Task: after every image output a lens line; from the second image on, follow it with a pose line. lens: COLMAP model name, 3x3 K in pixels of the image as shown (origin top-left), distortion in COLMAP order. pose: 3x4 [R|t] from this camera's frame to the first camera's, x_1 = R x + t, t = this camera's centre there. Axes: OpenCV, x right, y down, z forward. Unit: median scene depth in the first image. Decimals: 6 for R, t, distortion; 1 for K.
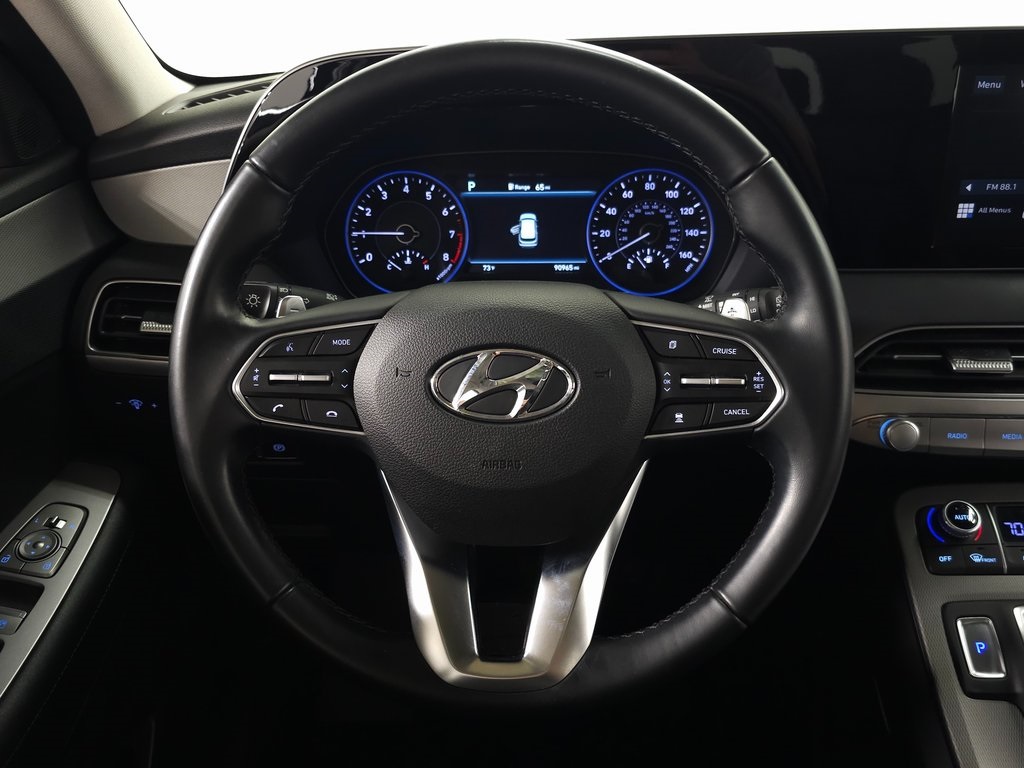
lens RADIAL K [[840.5, 0, 513.7], [0, 840.5, 377.0], [0, 0, 1]] dist [0.041486, -0.056541]
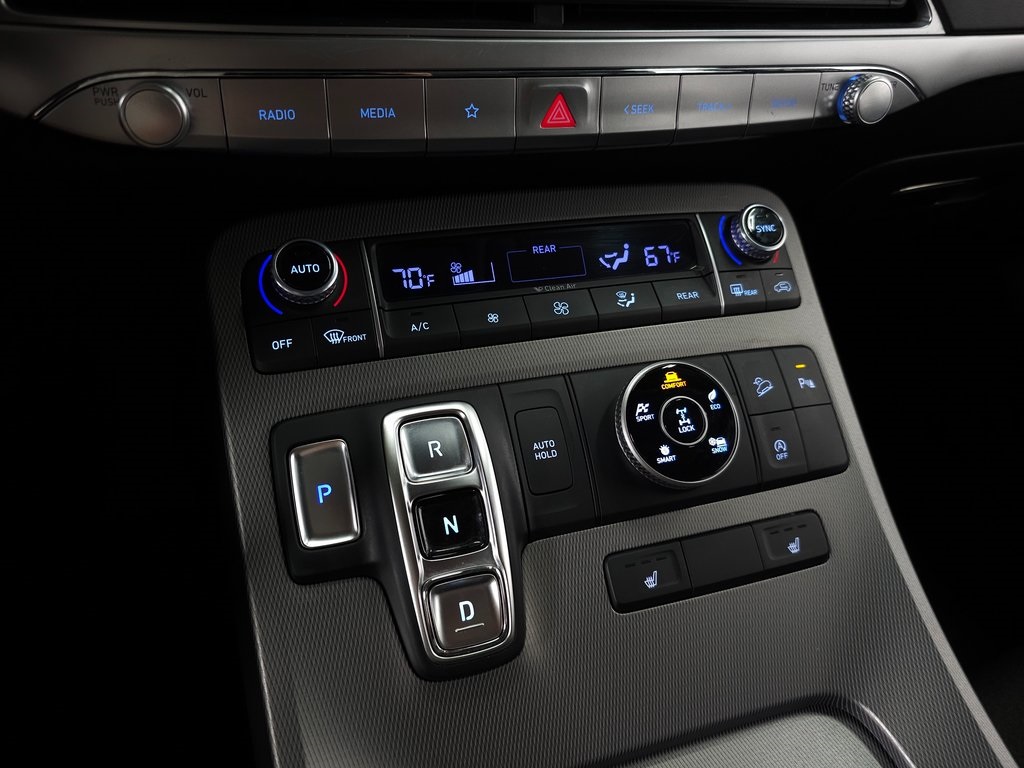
lens RADIAL K [[760.8, 0, 514.1], [0, 760.8, 381.3], [0, 0, 1]] dist [0.012127, -0.023375]
pose [[0.924291, -0.147689, 0.351958, 0.372777], [0.028556, 0.946280, 0.322085, 0.061935], [-0.380619, -0.287650, 0.878855, 0.384699]]
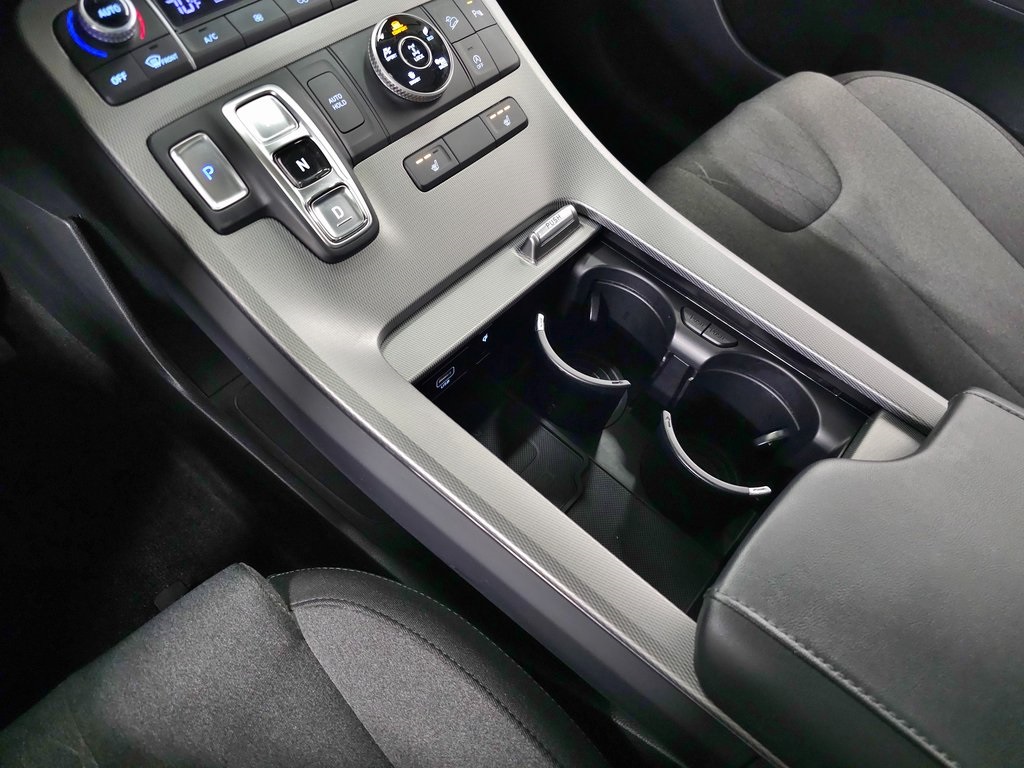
lens RADIAL K [[682.2, 0, 512.0], [0, 682.2, 382.1], [0, 0, 1]] dist [0.050053, -0.060780]
pose [[0.611123, -0.604531, 0.510951, 0.198412], [0.205244, 0.744465, 0.635332, 0.078884], [-0.764463, -0.283397, 0.579036, 0.245525]]
